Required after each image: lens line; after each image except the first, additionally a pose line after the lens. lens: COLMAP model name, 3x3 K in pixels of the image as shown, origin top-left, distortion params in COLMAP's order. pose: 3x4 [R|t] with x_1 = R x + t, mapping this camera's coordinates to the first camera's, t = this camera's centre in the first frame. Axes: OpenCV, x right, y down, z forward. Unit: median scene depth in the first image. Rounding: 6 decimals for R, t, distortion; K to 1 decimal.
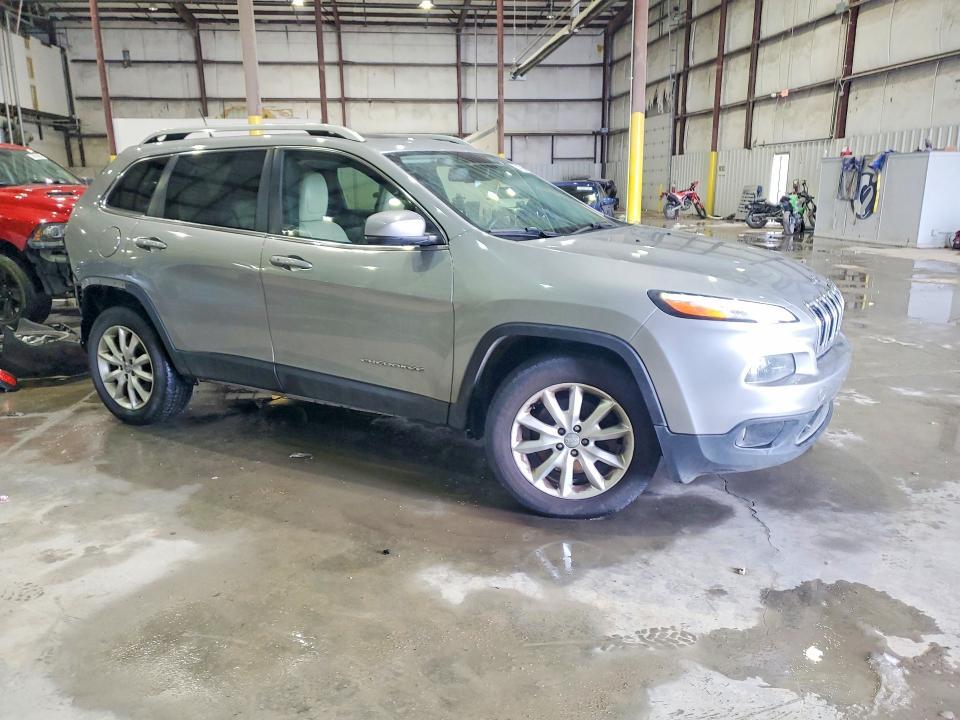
lens RADIAL K [[741.2, 0, 481.9], [0, 741.2, 363.1], [0, 0, 1]] dist [0.027221, -0.018861]
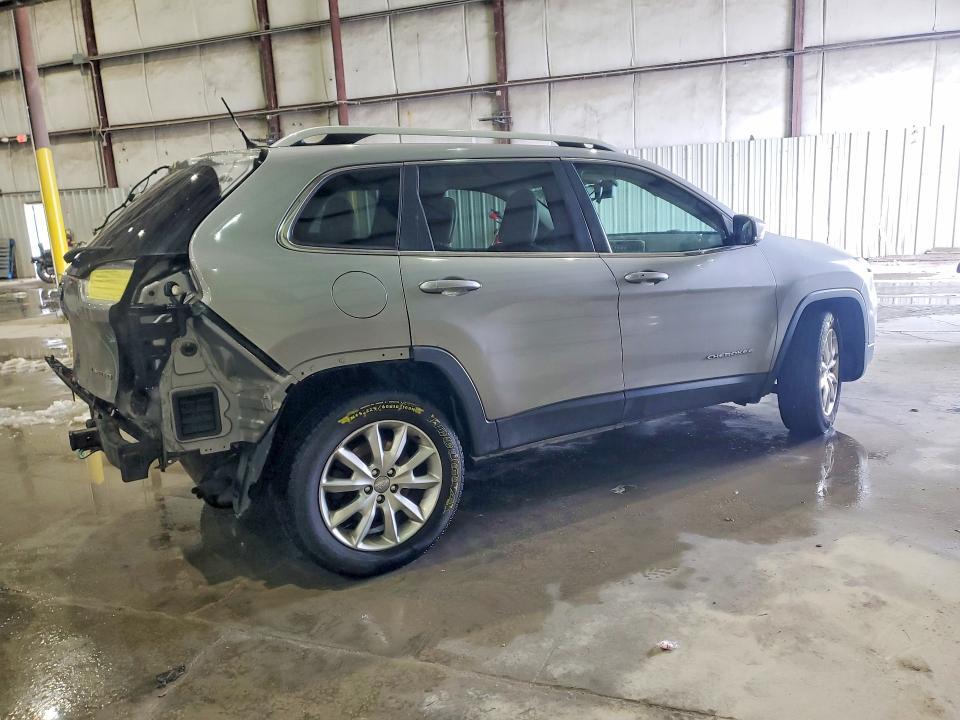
lens RADIAL K [[741.2, 0, 482.9], [0, 741.2, 360.1], [0, 0, 1]] dist [0.027221, -0.018861]
pose [[0.474631, -0.184347, 0.860663, -0.634992], [0.247724, 0.966273, 0.070355, -0.080067], [-0.844605, 0.179814, 0.504291, 0.380527]]
